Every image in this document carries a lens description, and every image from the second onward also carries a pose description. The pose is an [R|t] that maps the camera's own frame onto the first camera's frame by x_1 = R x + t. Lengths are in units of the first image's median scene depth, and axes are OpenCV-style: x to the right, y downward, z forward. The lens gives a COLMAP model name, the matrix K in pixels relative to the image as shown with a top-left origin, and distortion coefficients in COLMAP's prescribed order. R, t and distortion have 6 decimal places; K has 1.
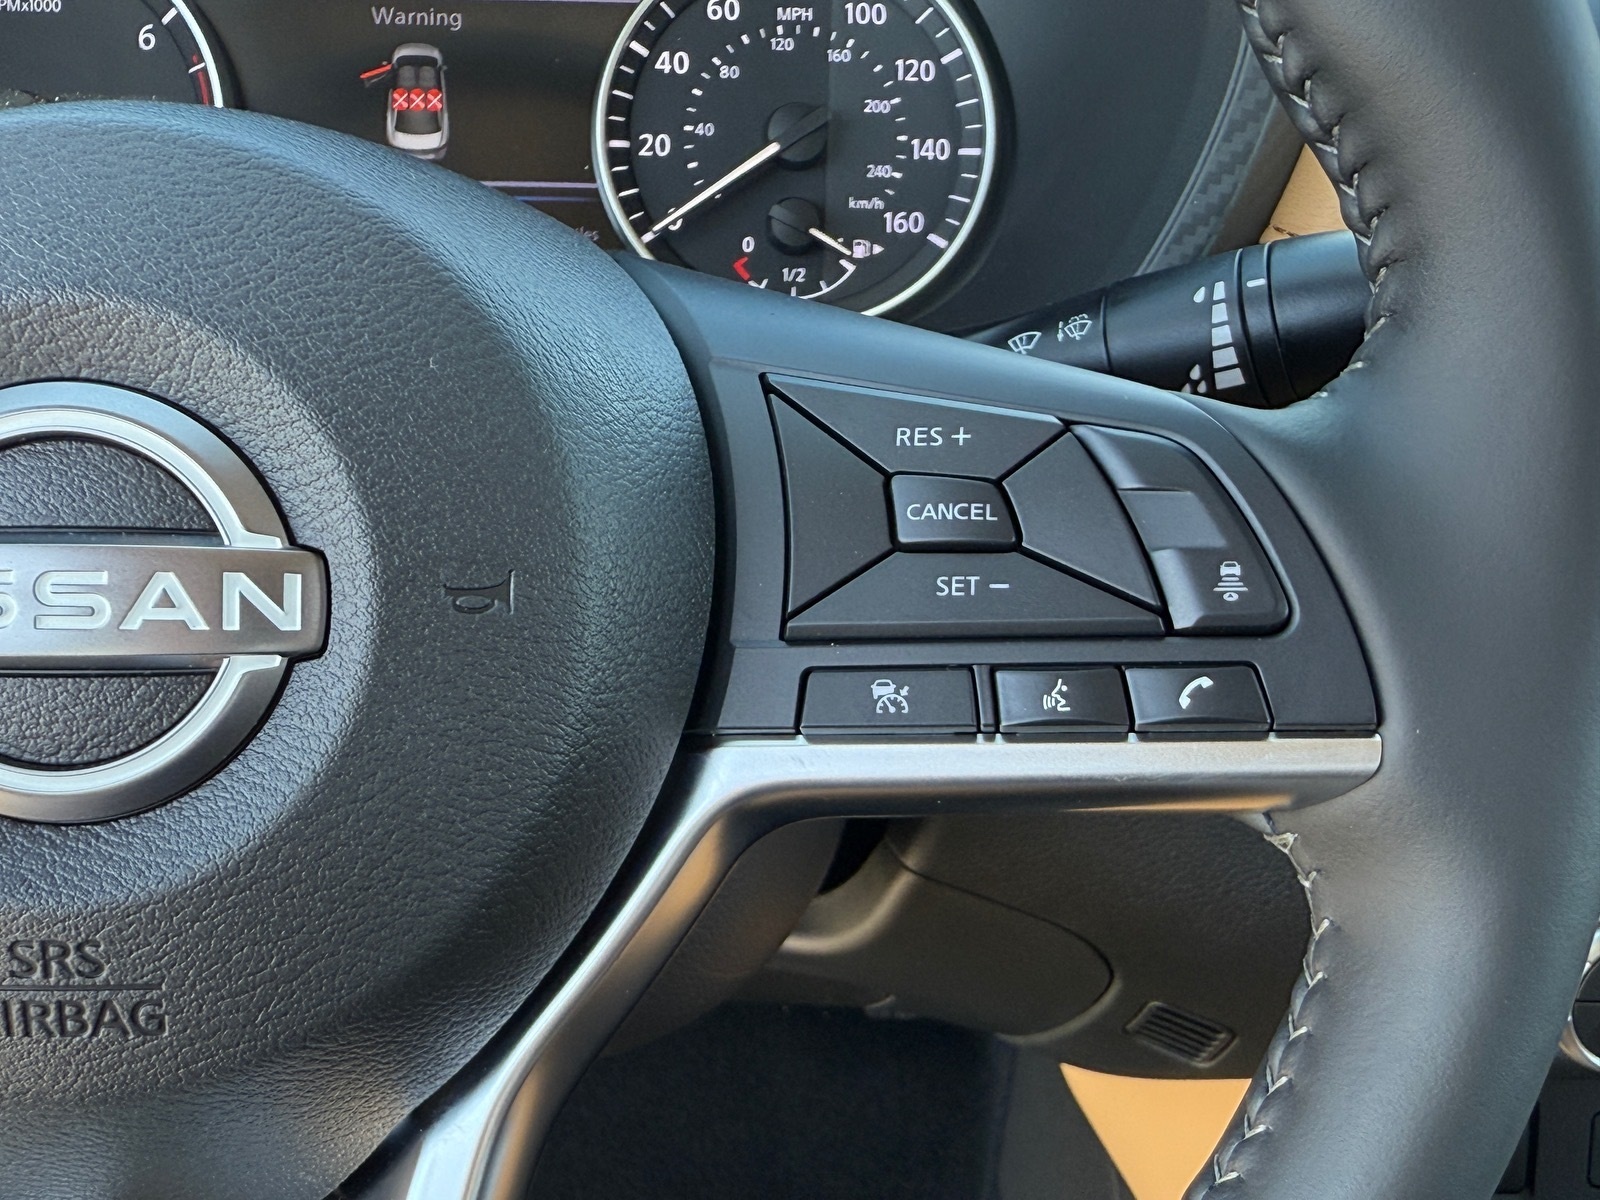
lens RADIAL K [[1742.6, 0, 753.6], [0, 1742.6, 588.0], [0, 0, 1]] dist [0.057934, 0.000000]
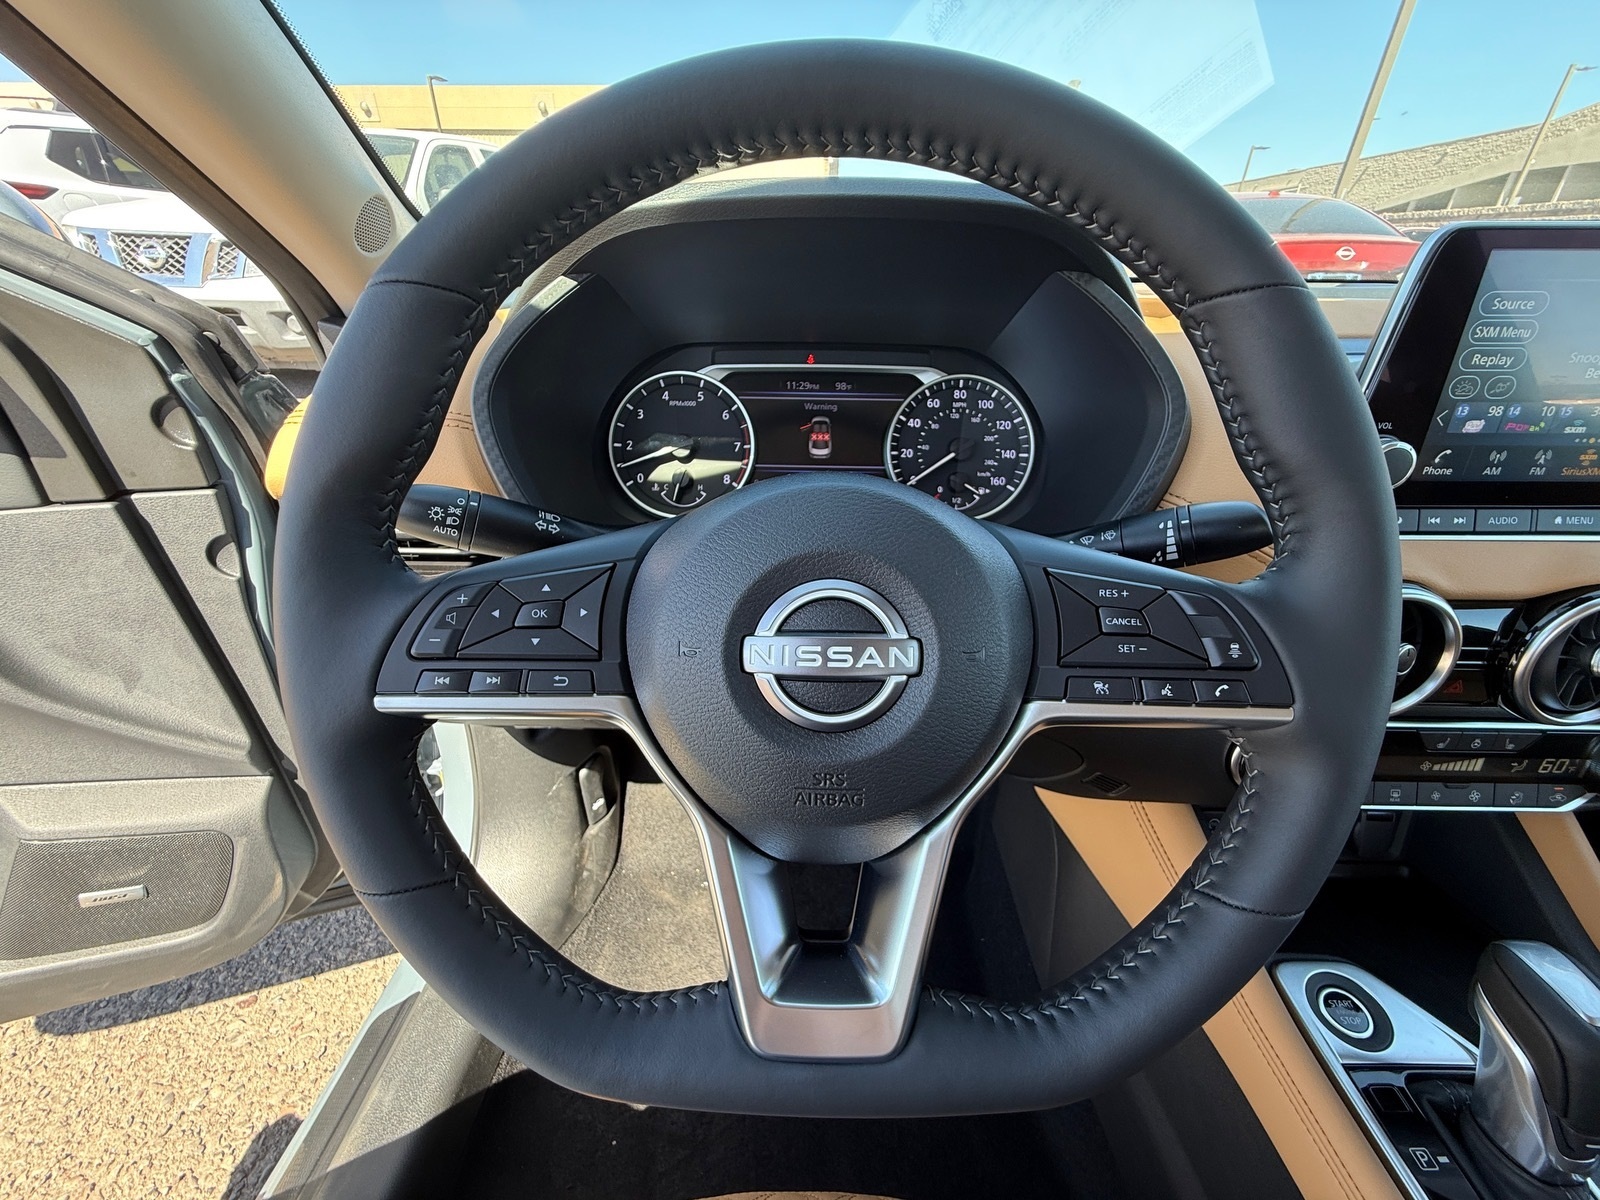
lens RADIAL K [[648.1, 0, 807.1], [0, 648.1, 599.8], [0, 0, 1]] dist [0.019346, -0.003191]
pose [[0.998518, 0.014409, -0.052477, -0.156616], [-0.013293, 0.999679, 0.021545, -0.043742], [0.052770, -0.020816, 0.998390, -0.025231]]
